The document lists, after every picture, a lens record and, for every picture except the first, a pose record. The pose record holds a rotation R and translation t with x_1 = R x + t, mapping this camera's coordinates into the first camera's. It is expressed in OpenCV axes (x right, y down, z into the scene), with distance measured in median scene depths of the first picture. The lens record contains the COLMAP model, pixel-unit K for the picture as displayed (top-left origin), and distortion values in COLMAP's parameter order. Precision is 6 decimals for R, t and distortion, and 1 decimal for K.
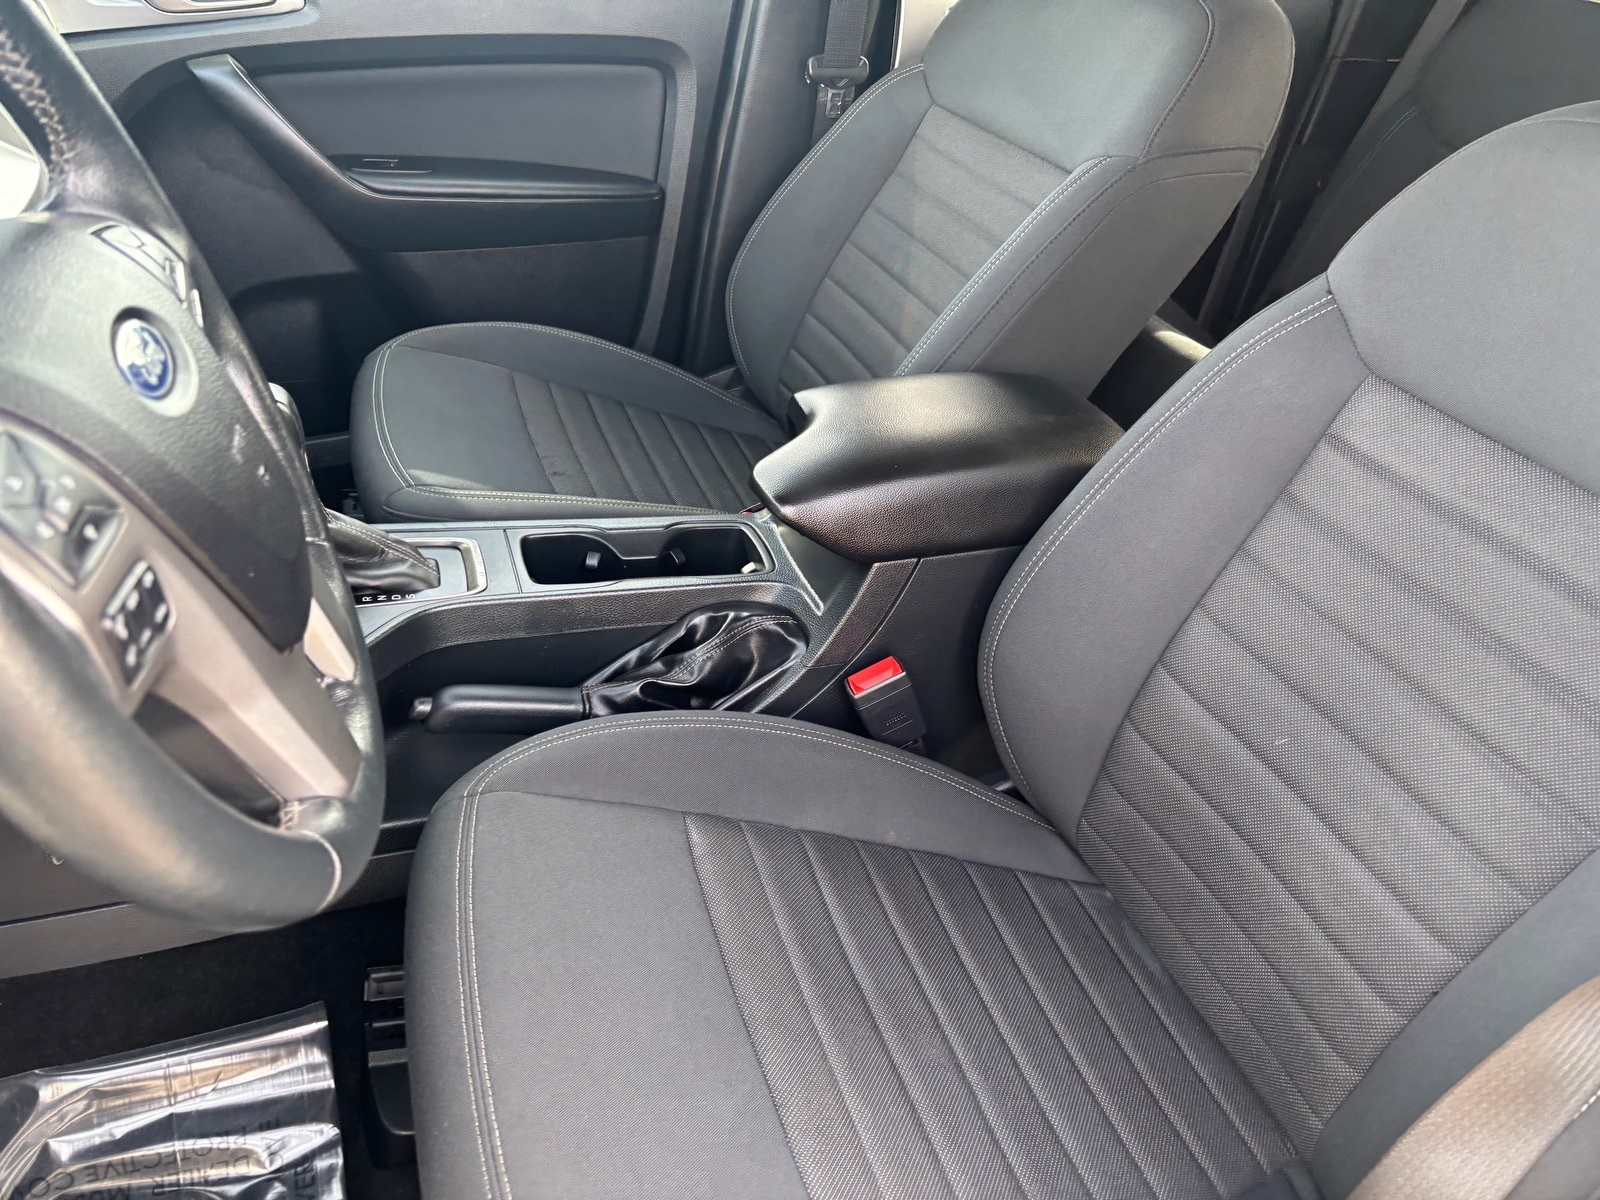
lens RADIAL K [[1176.9, 0, 800.0], [0, 1176.9, 600.0], [0, 0, 1]] dist [0.087679, -0.154160]
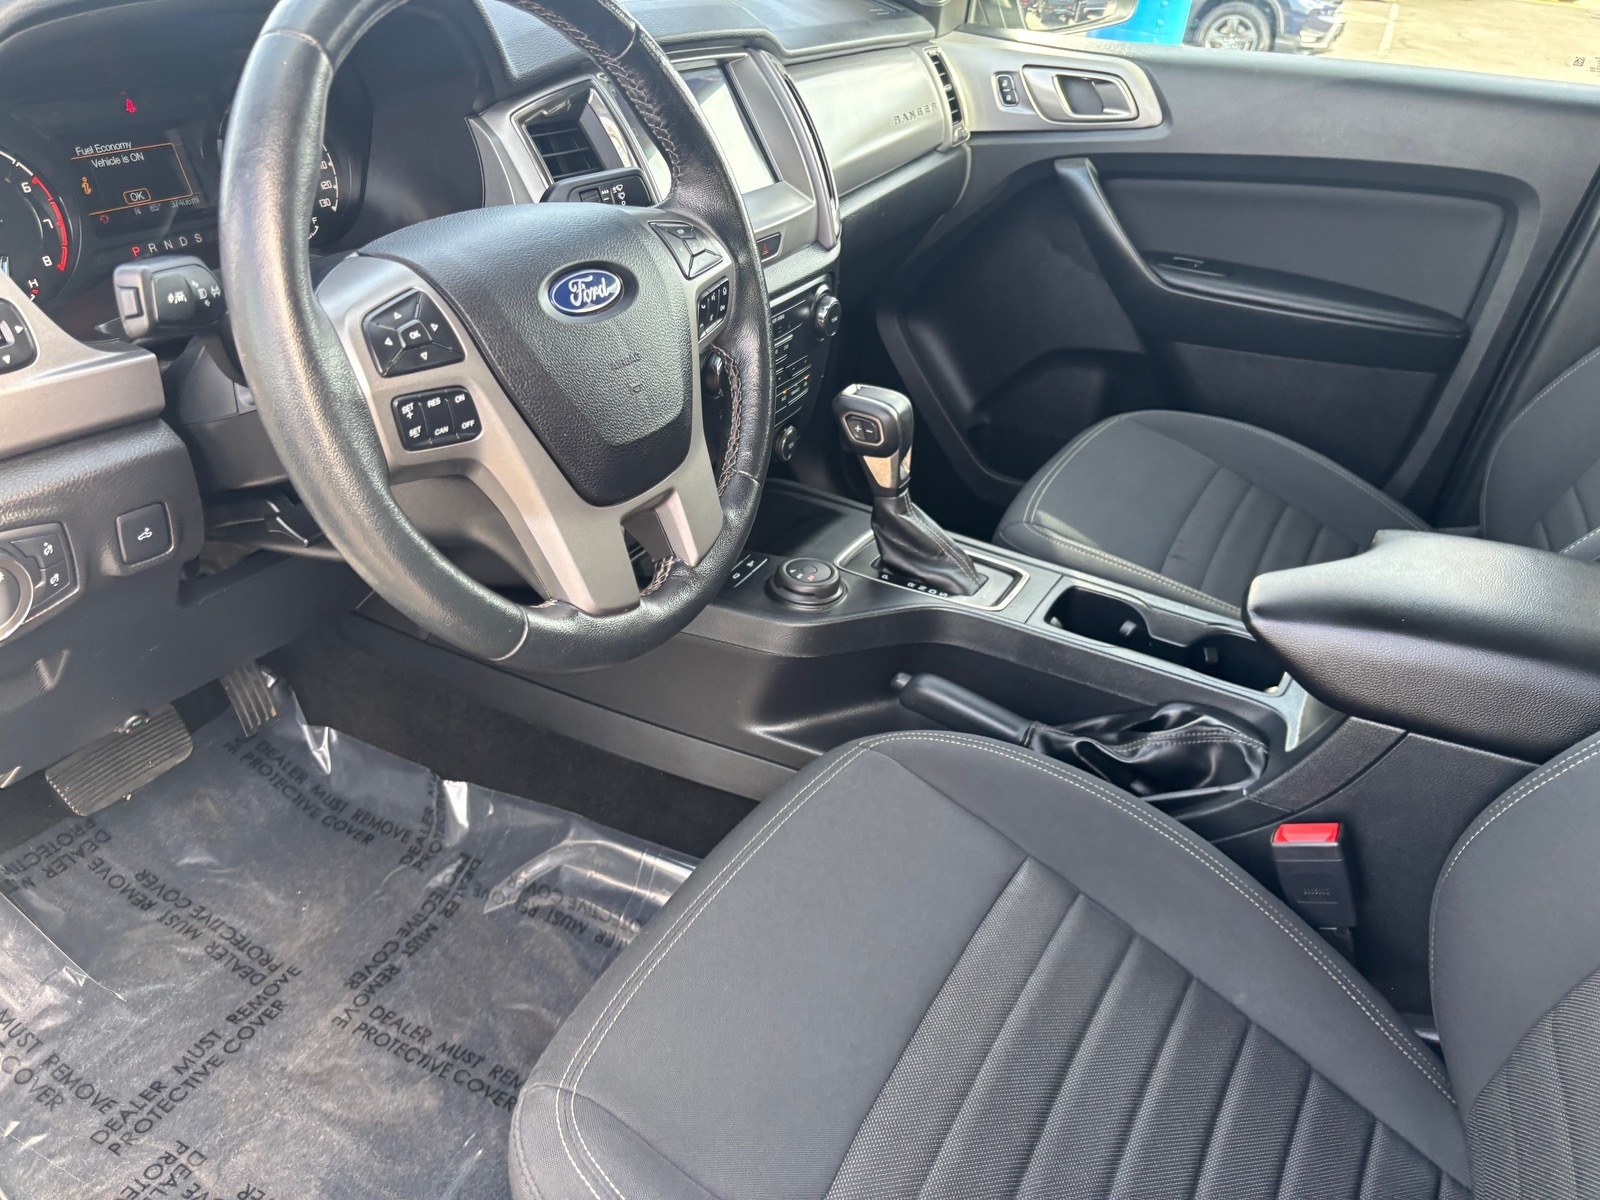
lens RADIAL K [[1173.4, 0, 800.0], [0, 1173.4, 600.0], [0, 0, 1]] dist [0.002028, -0.030528]
pose [[0.684907, 0.304750, -0.661838, 0.330381], [-0.365062, 0.929625, 0.050269, -0.004797], [0.630580, 0.207182, 0.747960, 0.049805]]
